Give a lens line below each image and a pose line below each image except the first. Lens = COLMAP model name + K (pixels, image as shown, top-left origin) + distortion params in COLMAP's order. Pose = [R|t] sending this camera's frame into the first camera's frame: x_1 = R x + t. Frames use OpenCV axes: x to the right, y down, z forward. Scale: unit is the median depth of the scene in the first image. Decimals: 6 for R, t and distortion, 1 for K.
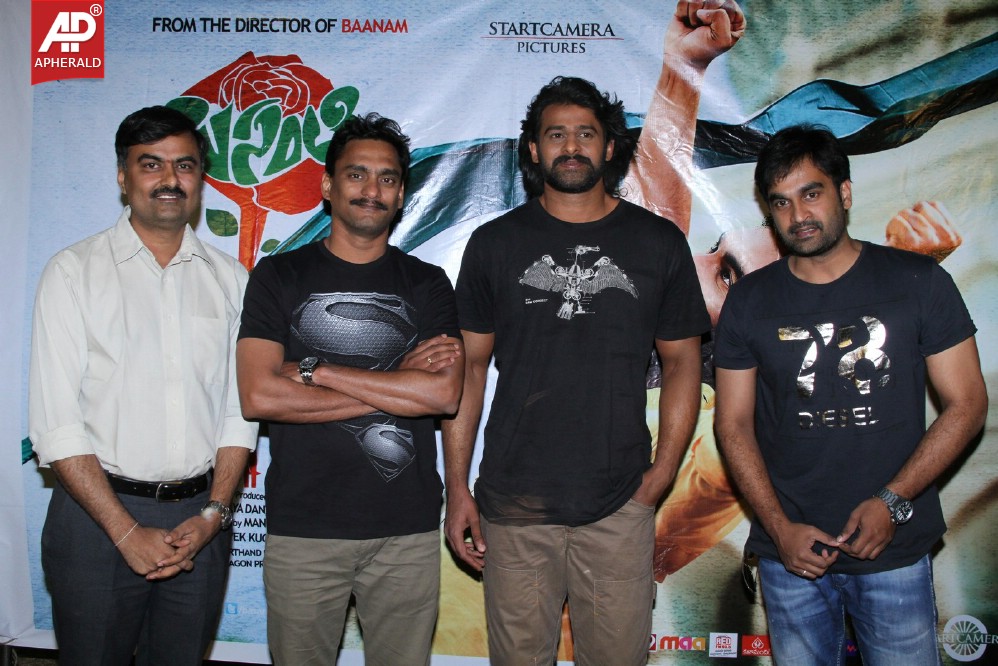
lens RADIAL K [[1541.3, 0, 454.0], [0, 1541.3, 382.6], [0, 0, 1]] dist [0.000877, 0.000000]
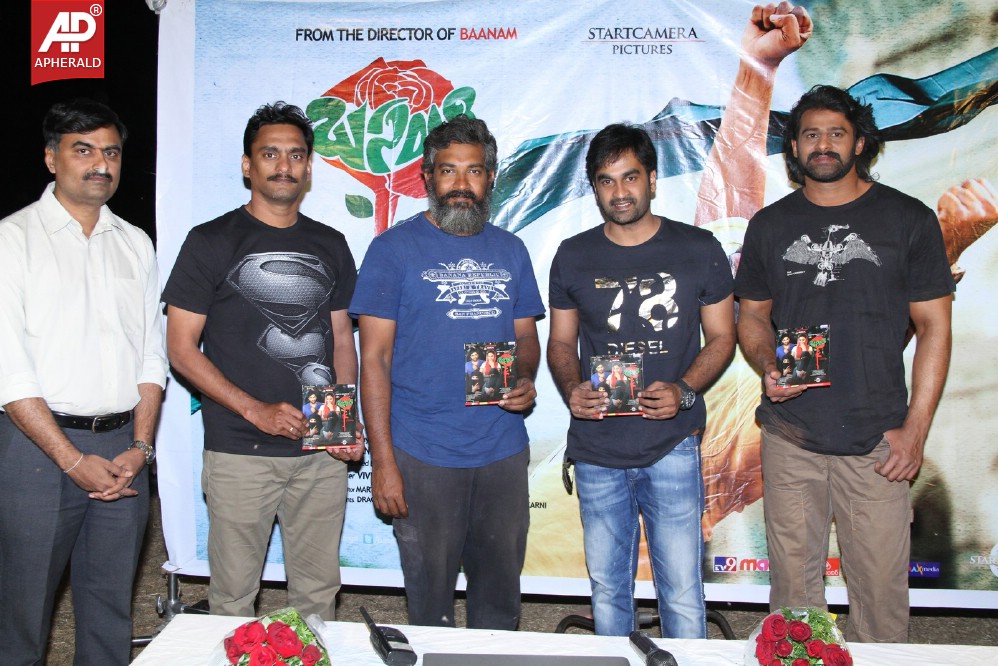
lens RADIAL K [[1385.6, 0, 417.5], [0, 1385.6, 348.7], [0, 0, 1]] dist [0.055331, 0.000000]
pose [[0.999899, -0.011280, -0.008656, -0.098661], [0.011311, 0.999930, 0.003522, 0.000463], [0.008615, -0.003619, 0.999956, -0.043569]]
